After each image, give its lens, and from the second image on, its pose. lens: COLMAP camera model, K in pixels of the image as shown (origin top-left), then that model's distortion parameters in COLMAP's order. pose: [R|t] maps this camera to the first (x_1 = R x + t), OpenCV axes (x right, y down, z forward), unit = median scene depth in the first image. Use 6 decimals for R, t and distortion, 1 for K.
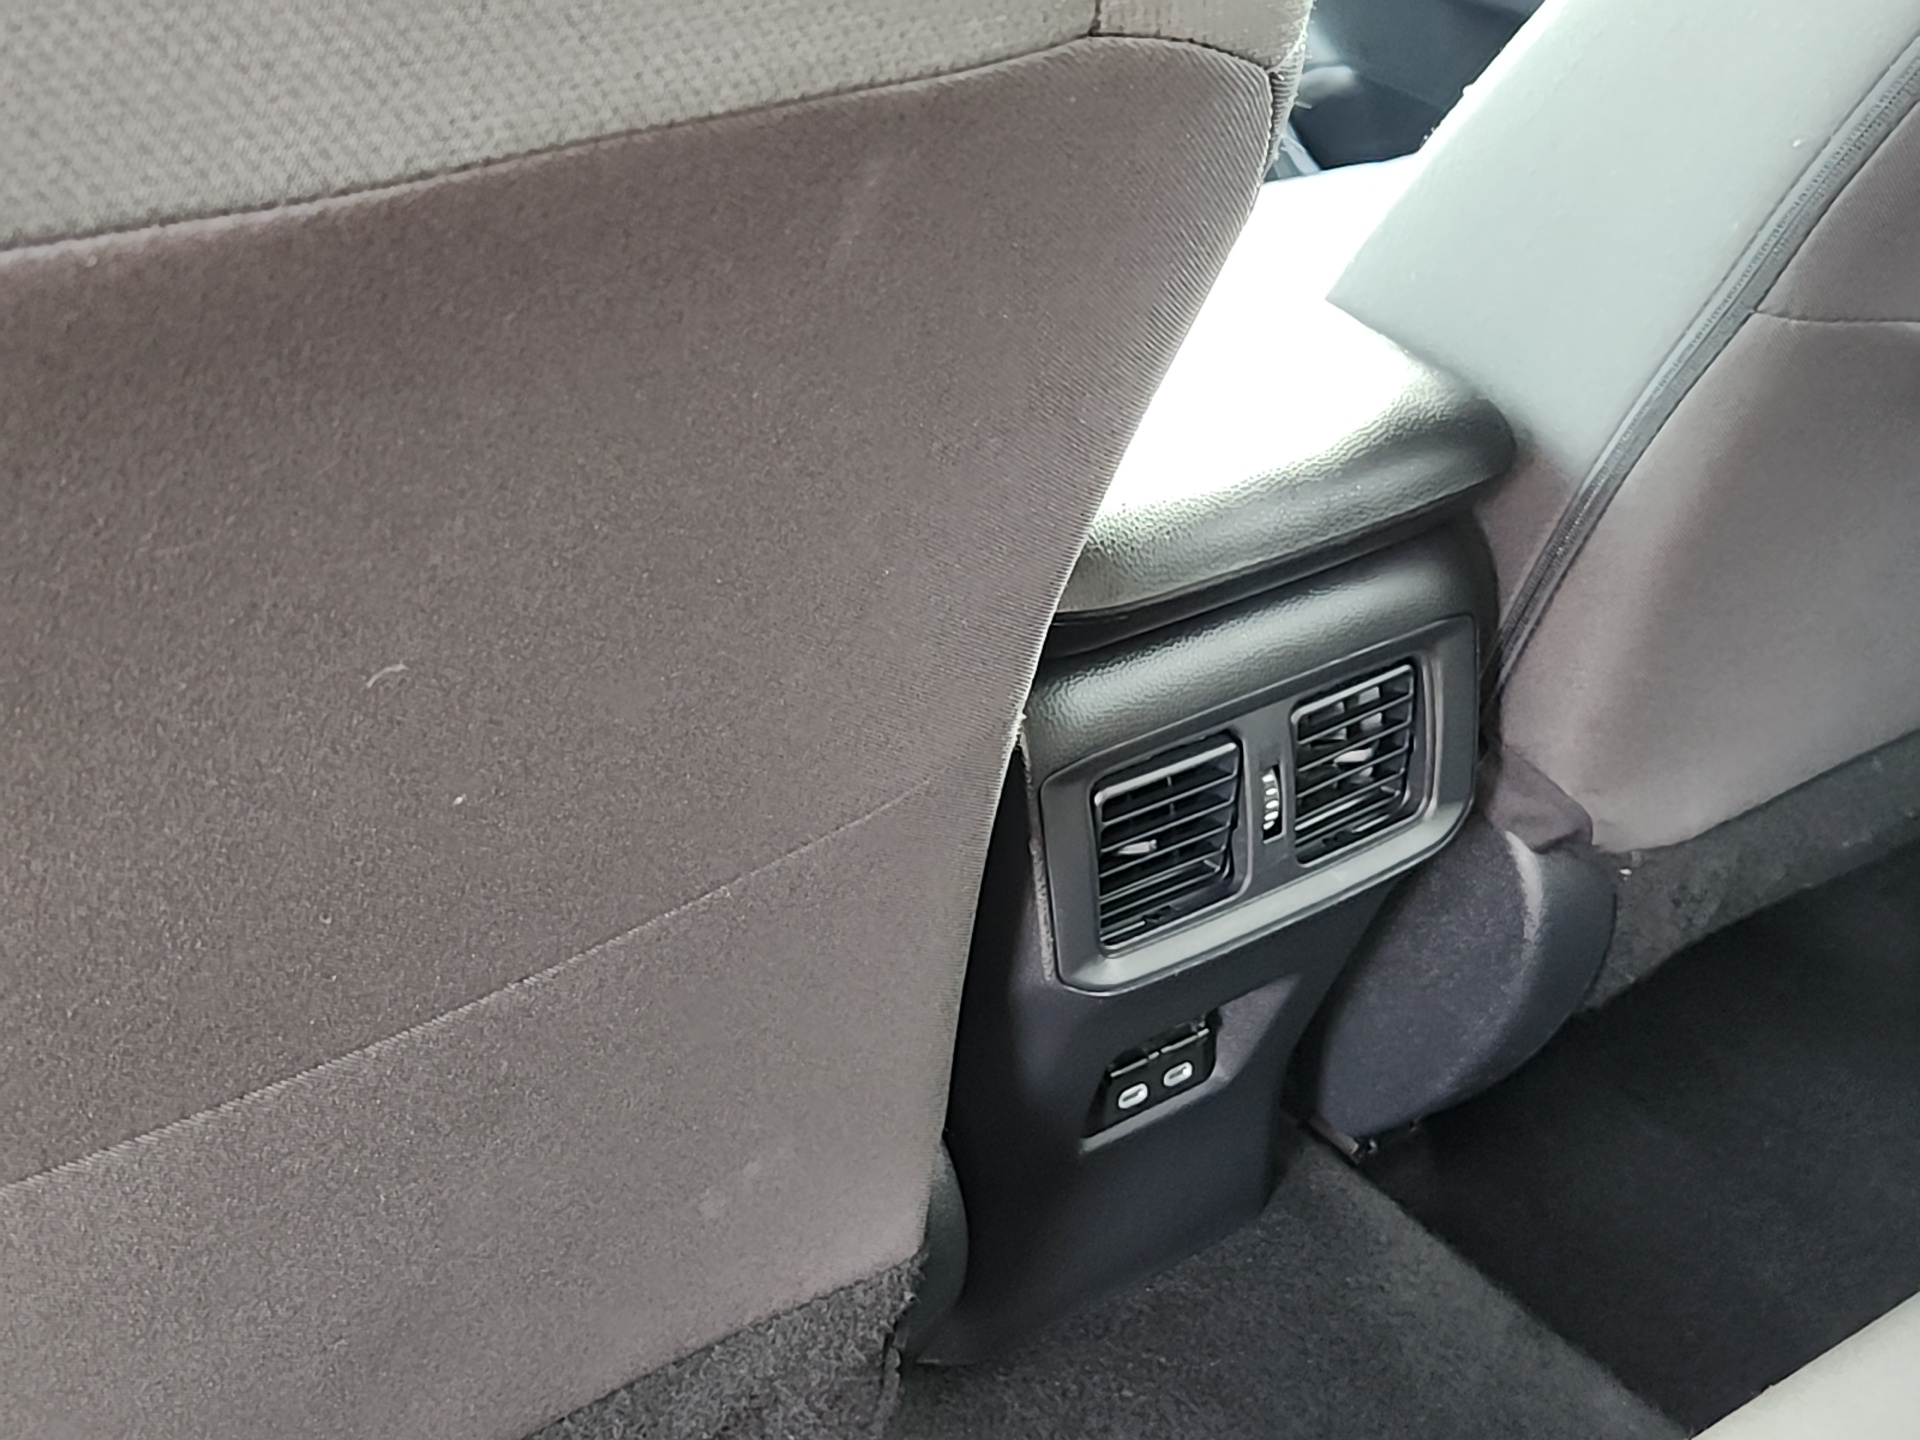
lens RADIAL K [[1896.1, 0, 960.0], [0, 1896.1, 720.0], [0, 0, 1]] dist [0.075798, -0.110042]
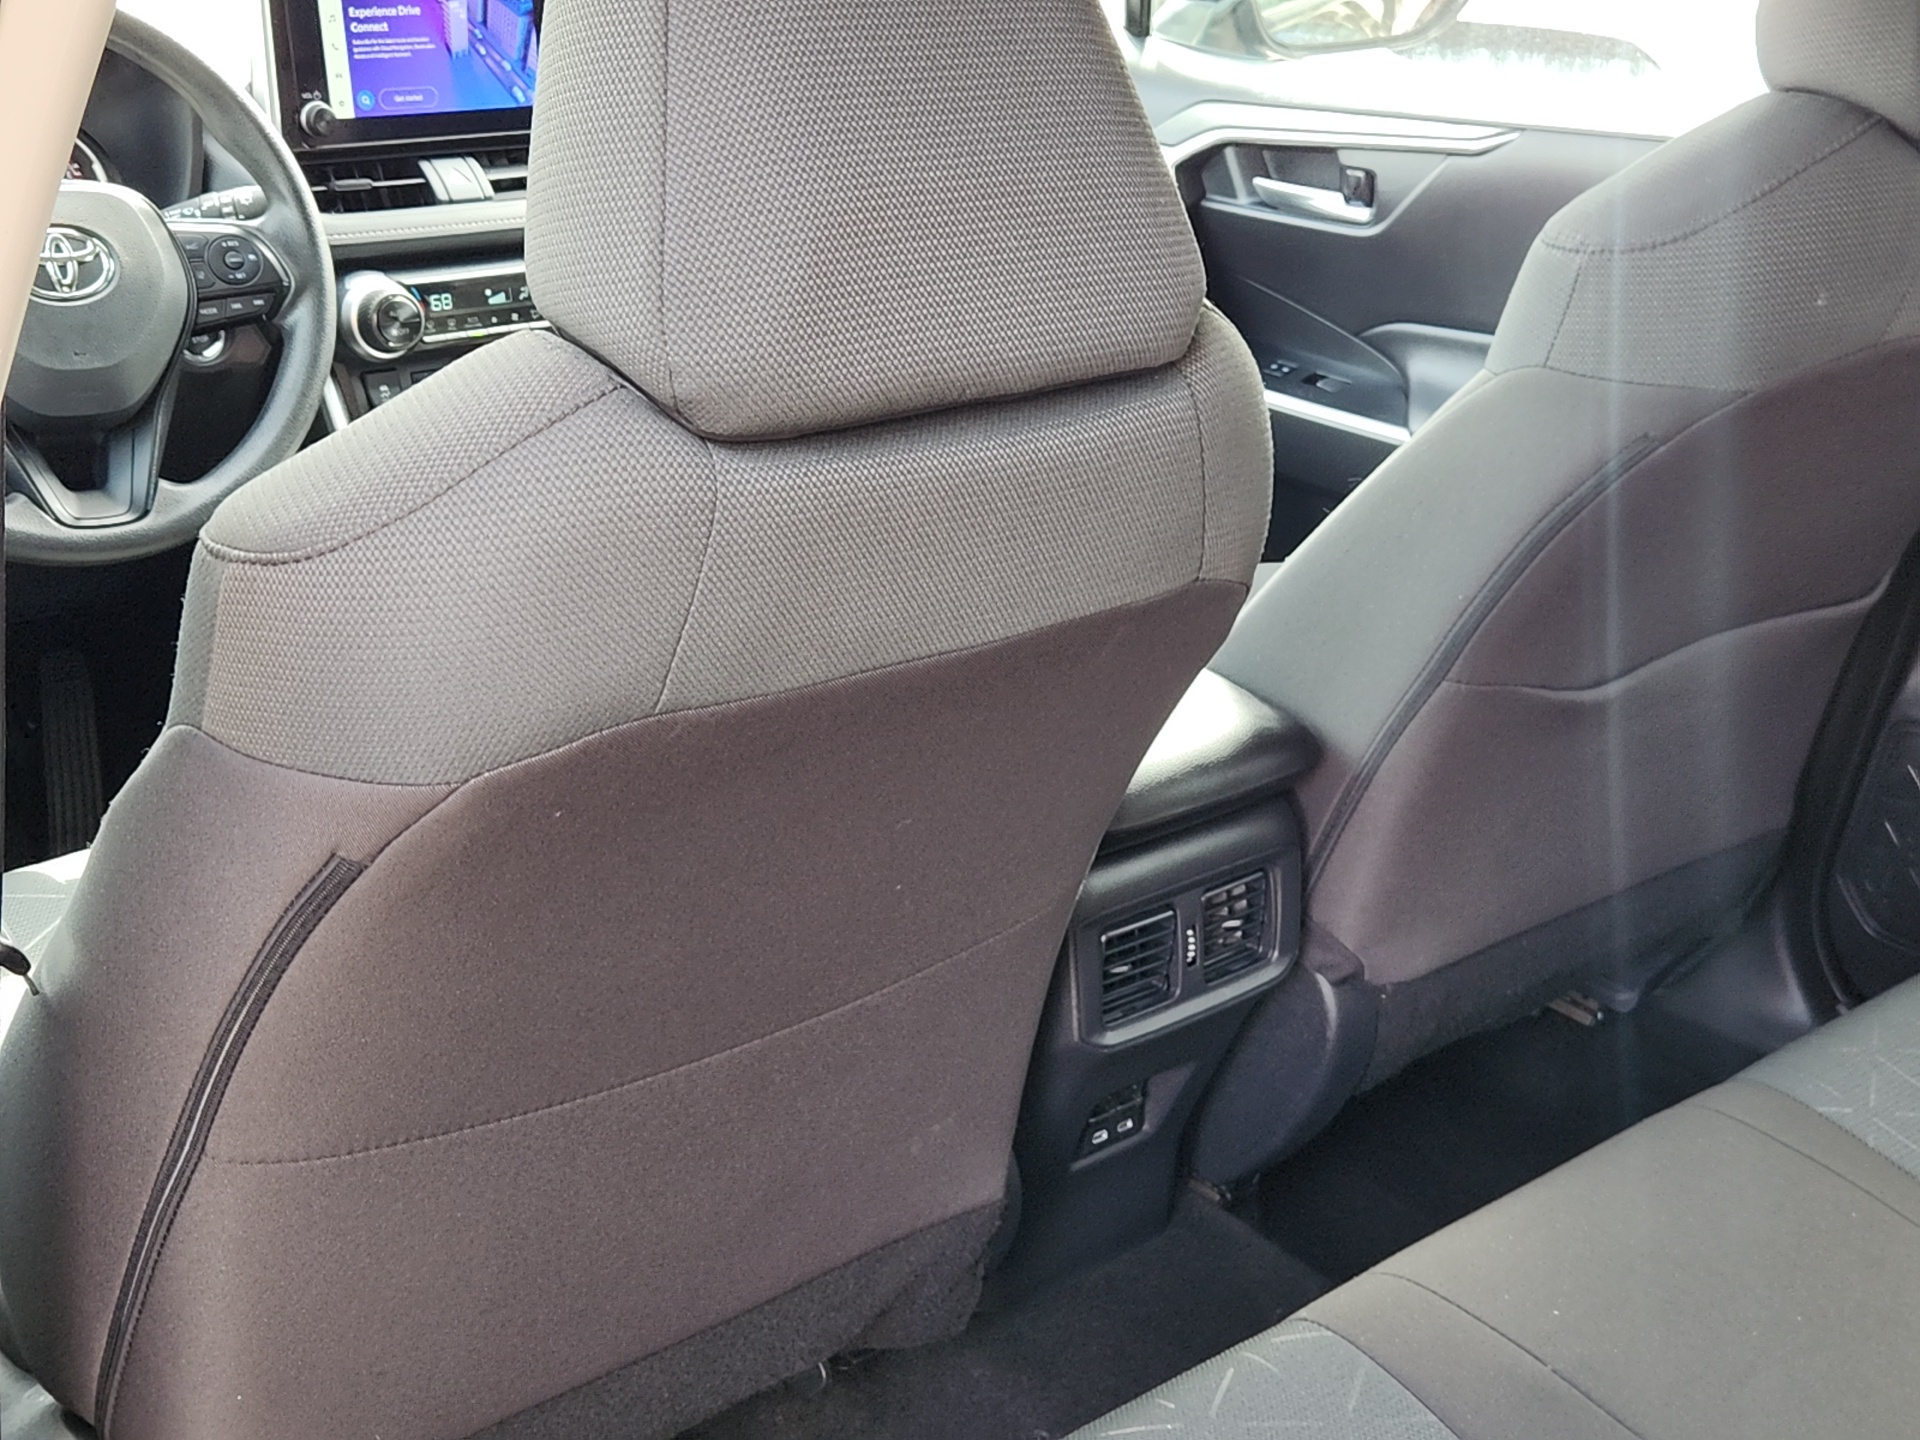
lens RADIAL K [[1764.4, 0, 960.0], [0, 1764.4, 720.0], [0, 0, 1]] dist [0.061580, -0.118407]
pose [[0.993041, 0.025956, 0.114872, -0.231172], [-0.007558, 0.987446, -0.157777, 0.091428], [-0.117525, 0.155811, 0.980770, -0.587827]]
